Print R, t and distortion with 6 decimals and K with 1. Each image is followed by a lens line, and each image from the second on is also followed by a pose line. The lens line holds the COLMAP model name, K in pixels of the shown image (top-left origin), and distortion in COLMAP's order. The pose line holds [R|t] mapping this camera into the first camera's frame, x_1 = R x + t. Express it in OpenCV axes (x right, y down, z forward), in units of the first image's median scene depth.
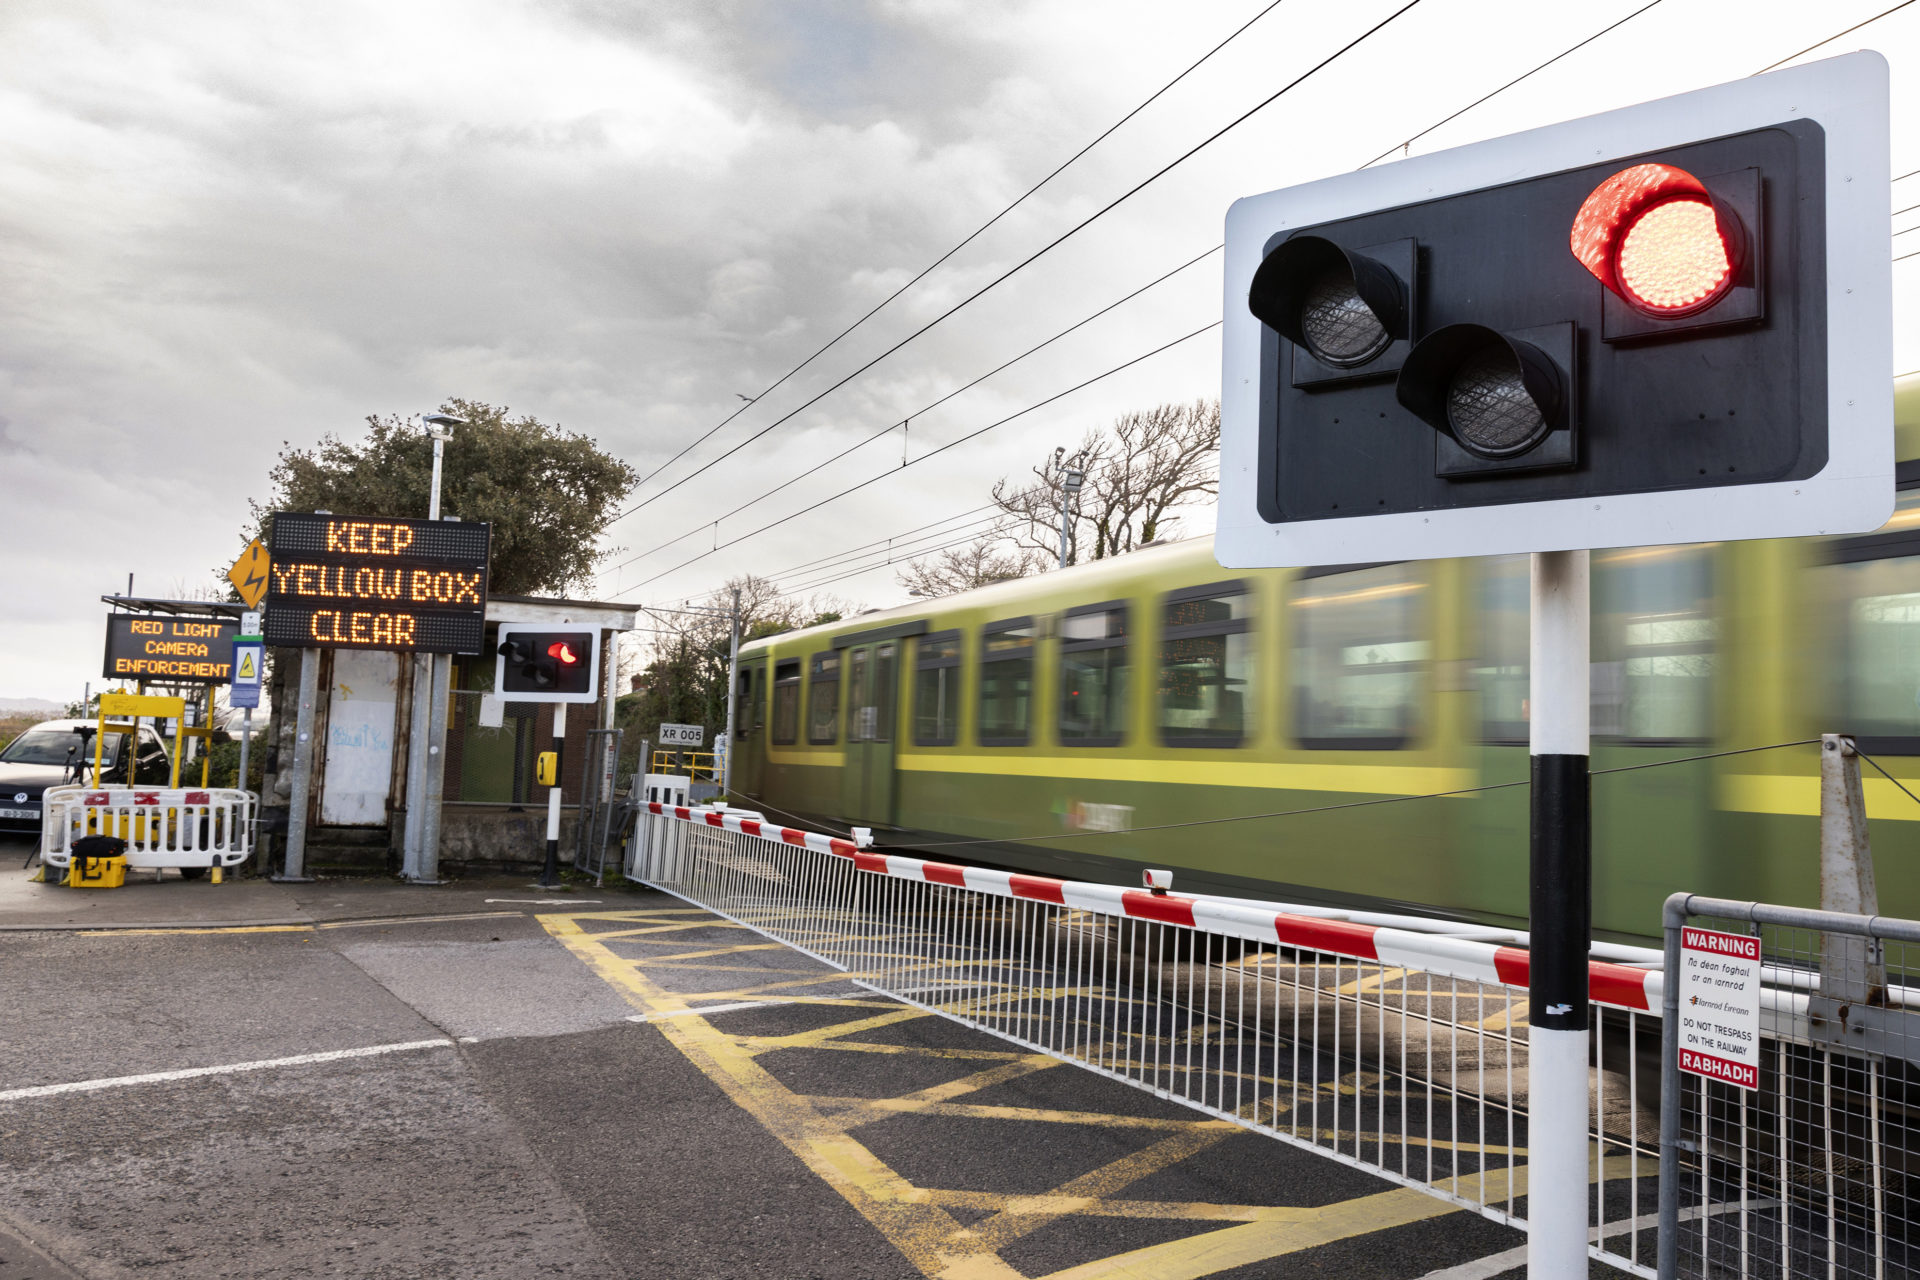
lens RADIAL K [[1452.7, 0, 960.0], [0, 1452.7, 640.0], [0, 0, 1]] dist [0.002270, 0.002167]
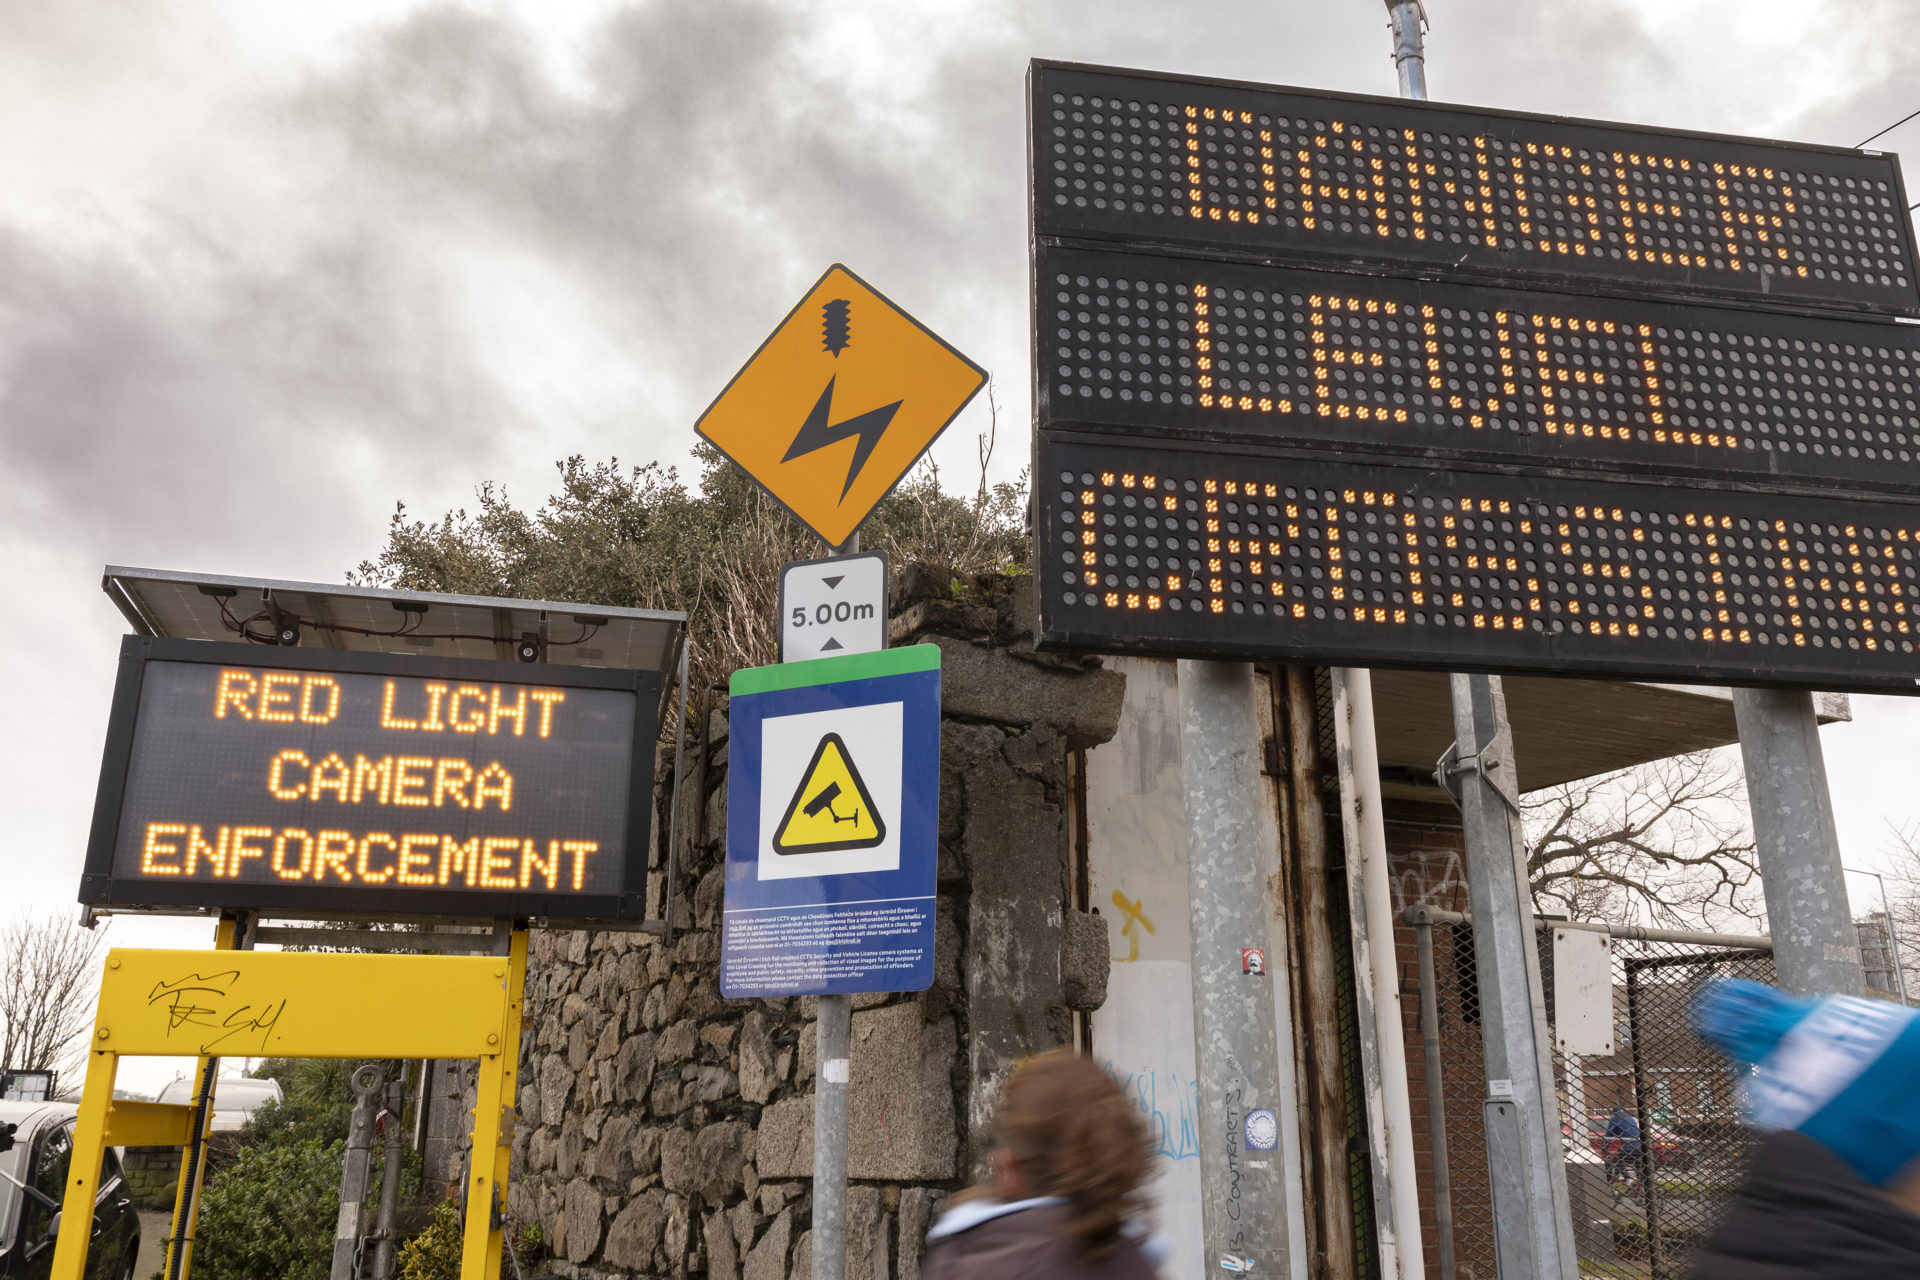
lens RADIAL K [[1452.7, 0, 960.0], [0, 1452.7, 640.0], [0, 0, 1]] dist [0.002270, 0.002167]
pose [[0.995693, -0.016141, 0.091300, -0.464543], [0.036134, 0.974423, -0.221796, 0.041495], [-0.085385, 0.224140, 0.970809, 0.743730]]
